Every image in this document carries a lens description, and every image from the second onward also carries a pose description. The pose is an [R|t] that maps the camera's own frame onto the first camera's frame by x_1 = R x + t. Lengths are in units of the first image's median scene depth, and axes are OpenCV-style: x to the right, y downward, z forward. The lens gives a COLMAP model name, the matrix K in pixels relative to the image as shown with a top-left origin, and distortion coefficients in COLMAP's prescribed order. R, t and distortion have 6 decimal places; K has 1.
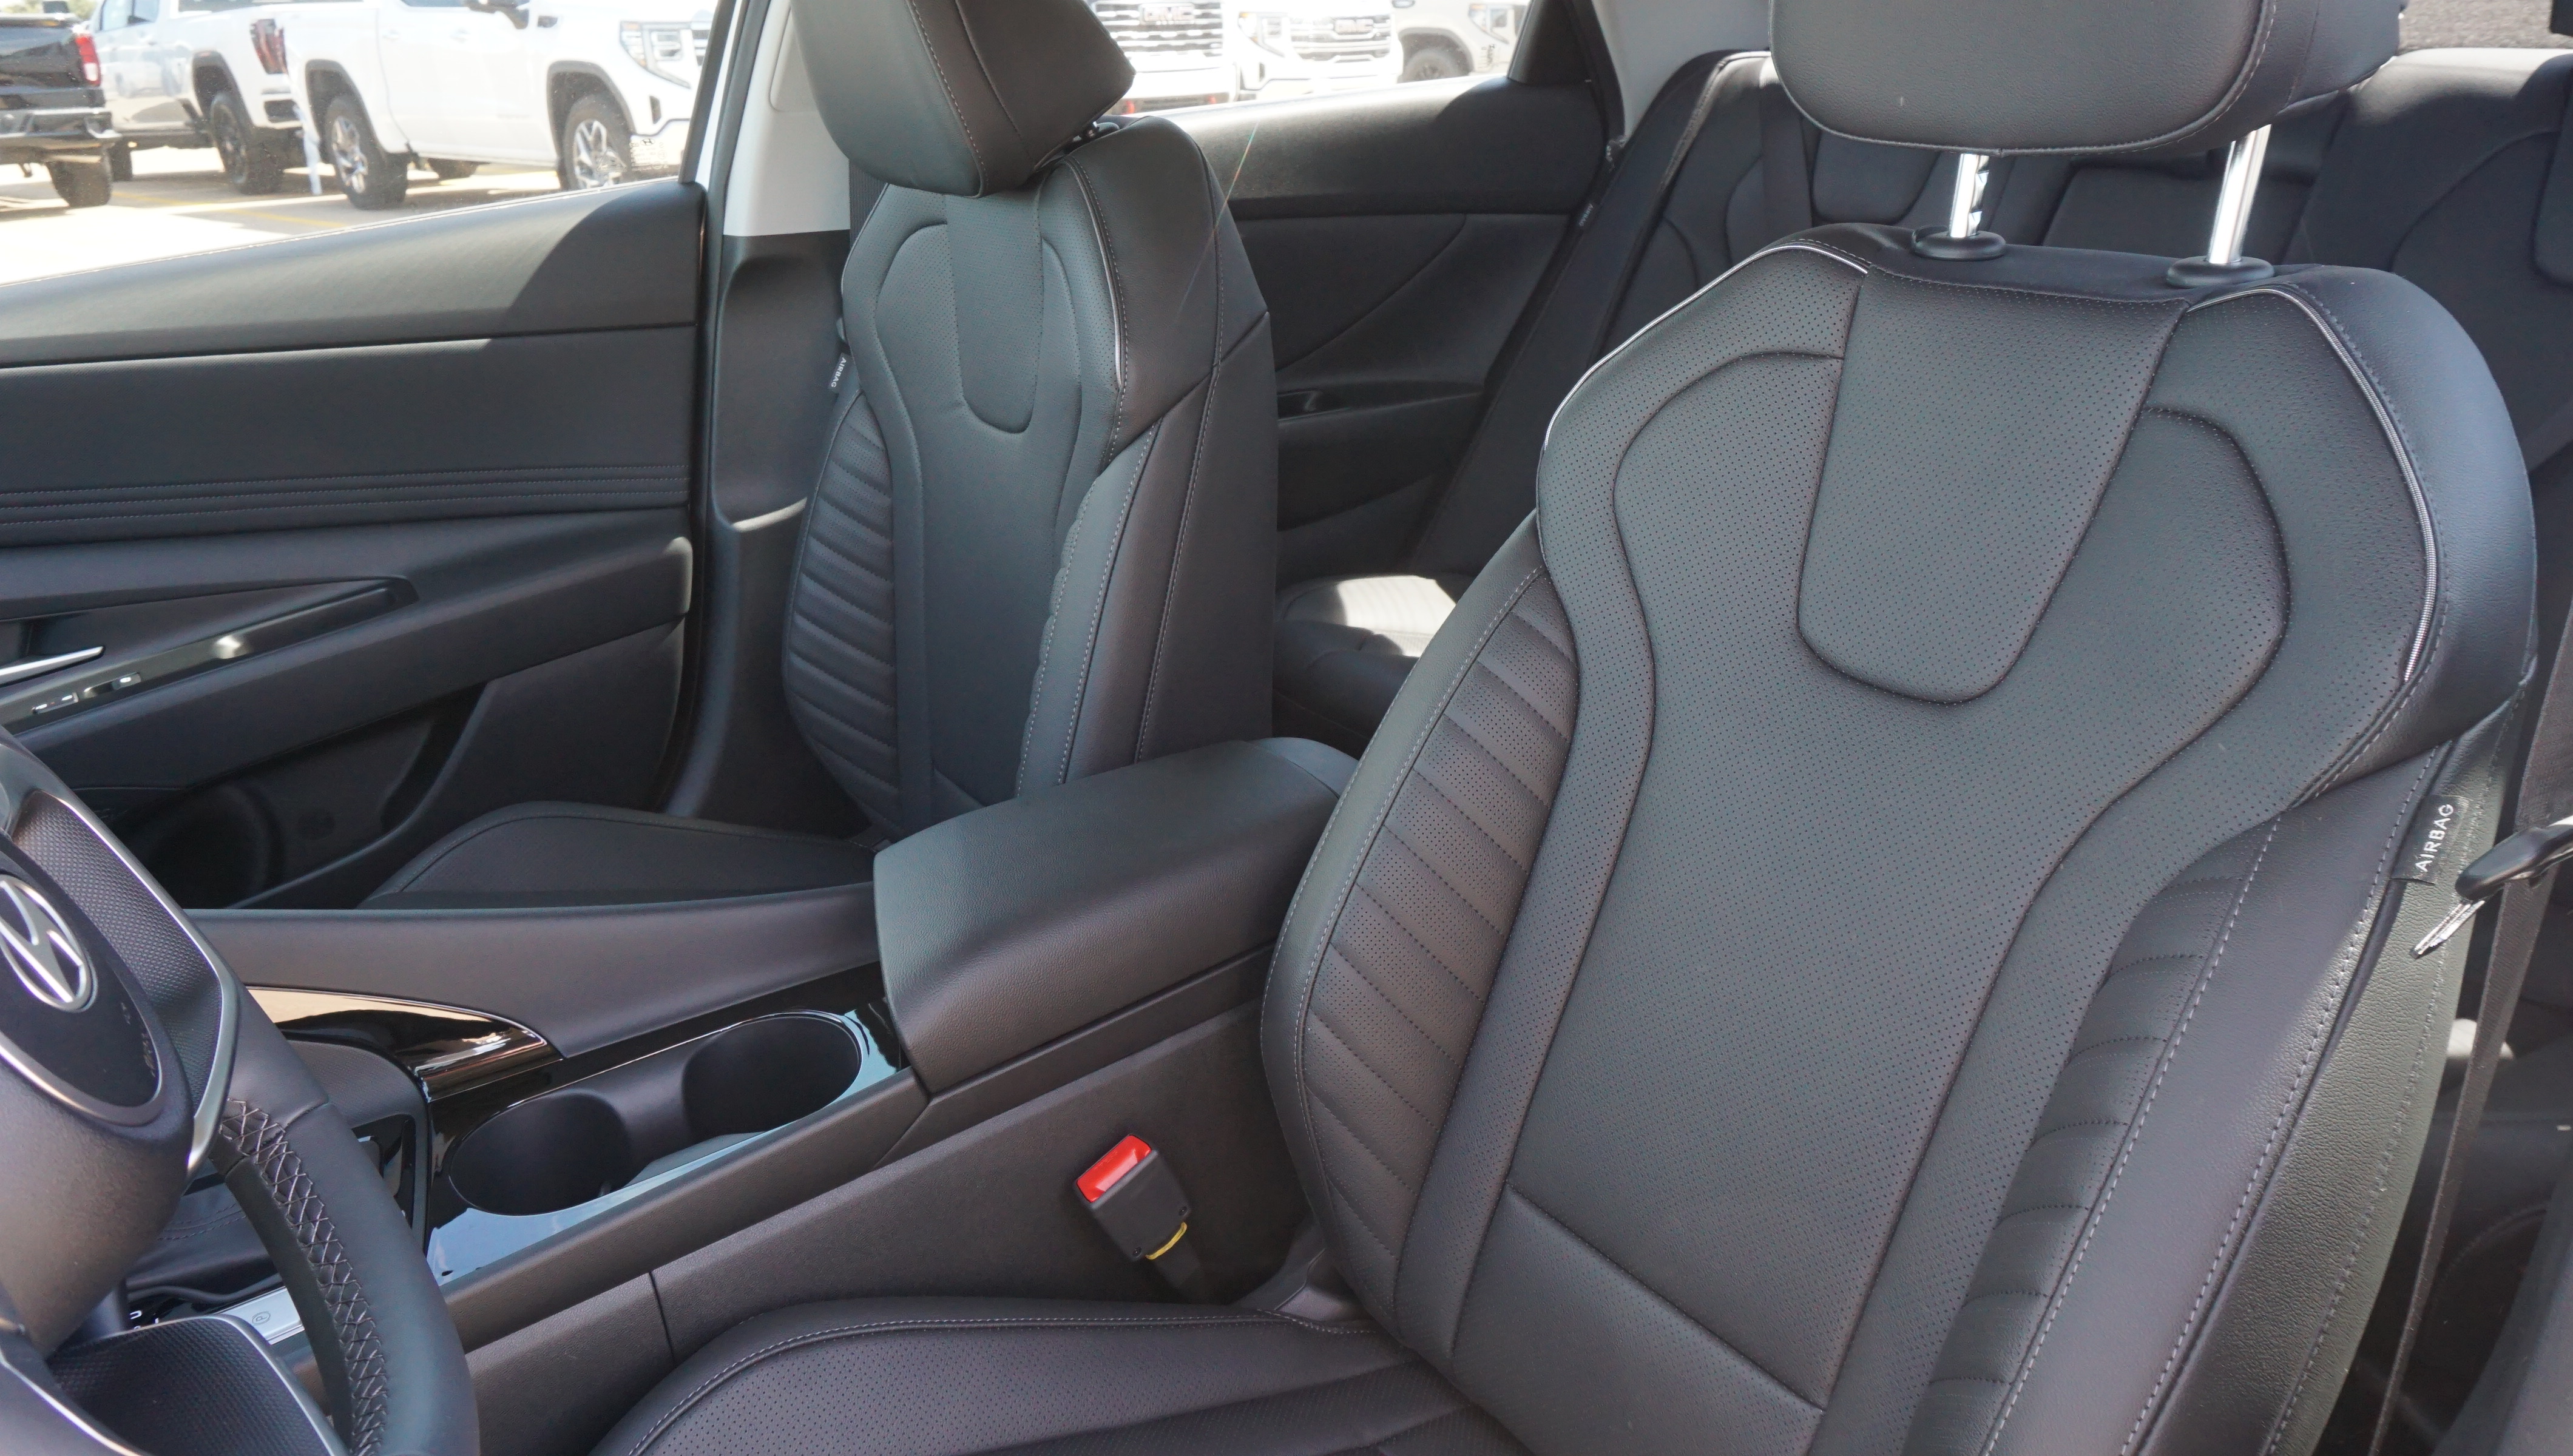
lens RADIAL K [[1726.7, 0, 1286.5], [0, 1726.7, 728.0], [0, 0, 1]] dist [-0.055450, 0.026122]
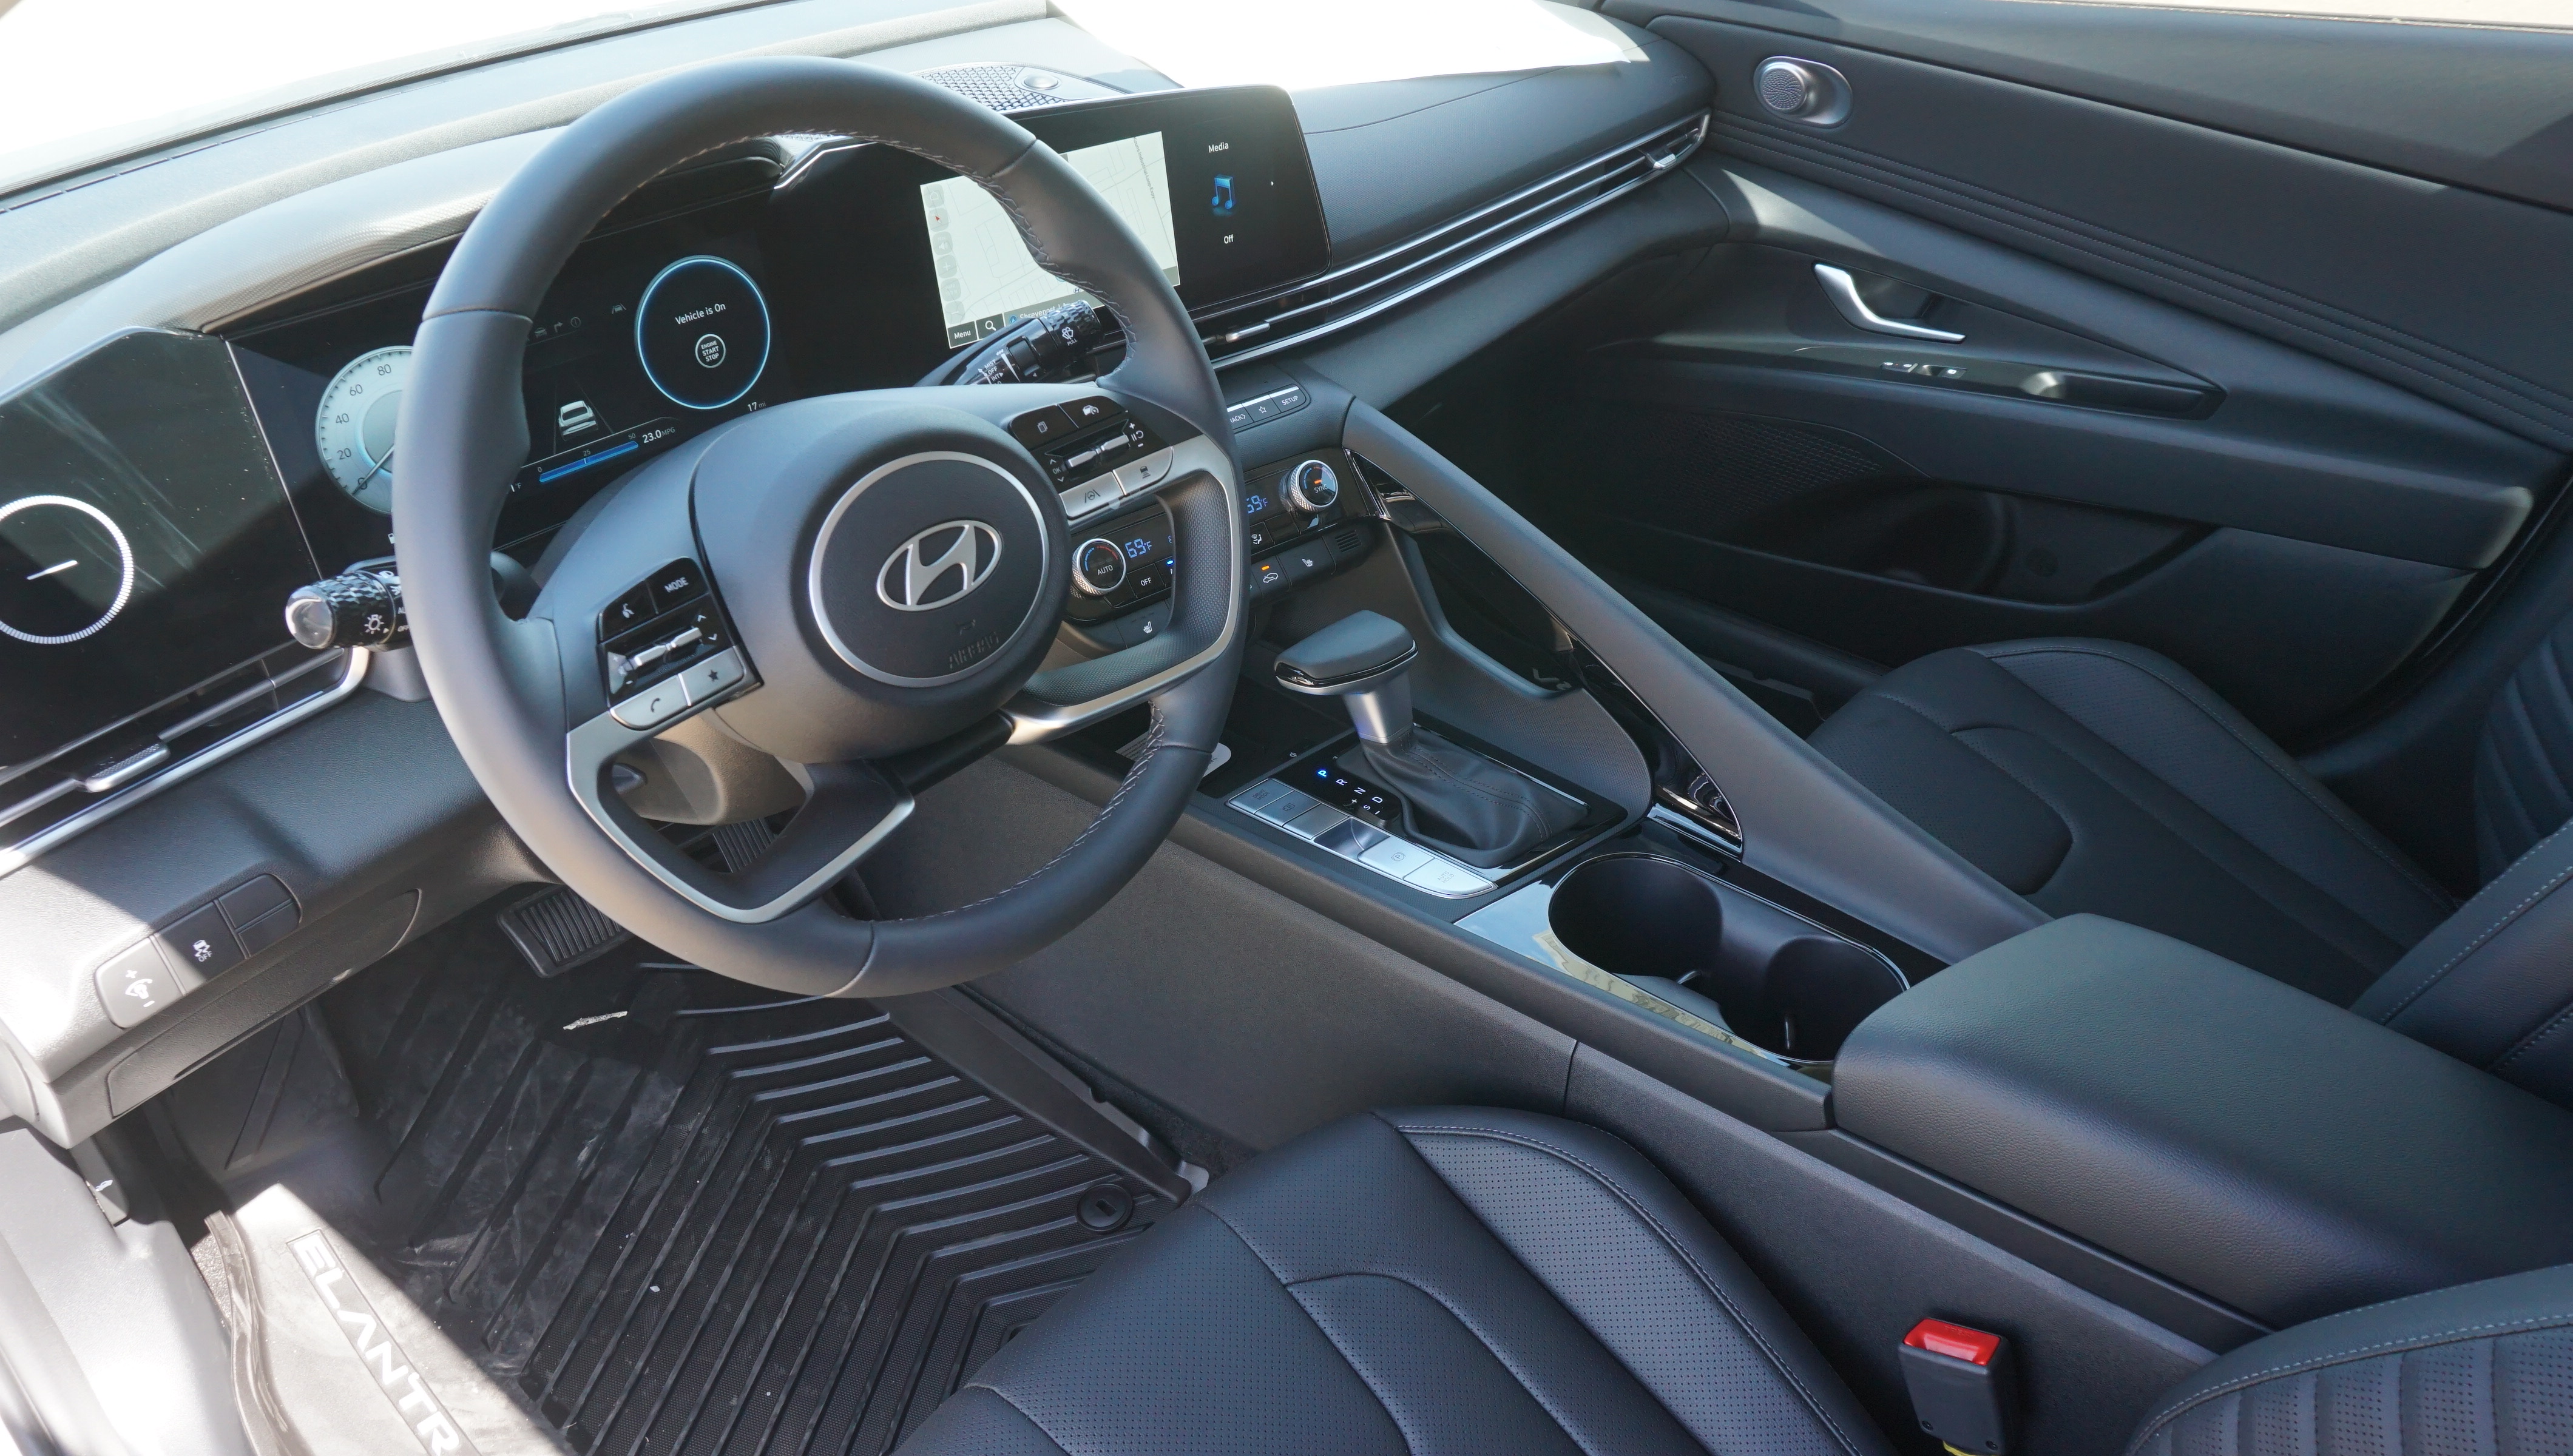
lens RADIAL K [[1696.2, 0, 1286.5], [0, 1696.2, 728.0], [0, 0, 1]] dist [-0.045251, 0.033734]
pose [[0.228505, 0.566540, -0.791718, 0.238775], [-0.365366, 0.803696, 0.469660, -0.205687], [0.902382, 0.181948, 0.390643, 0.207678]]
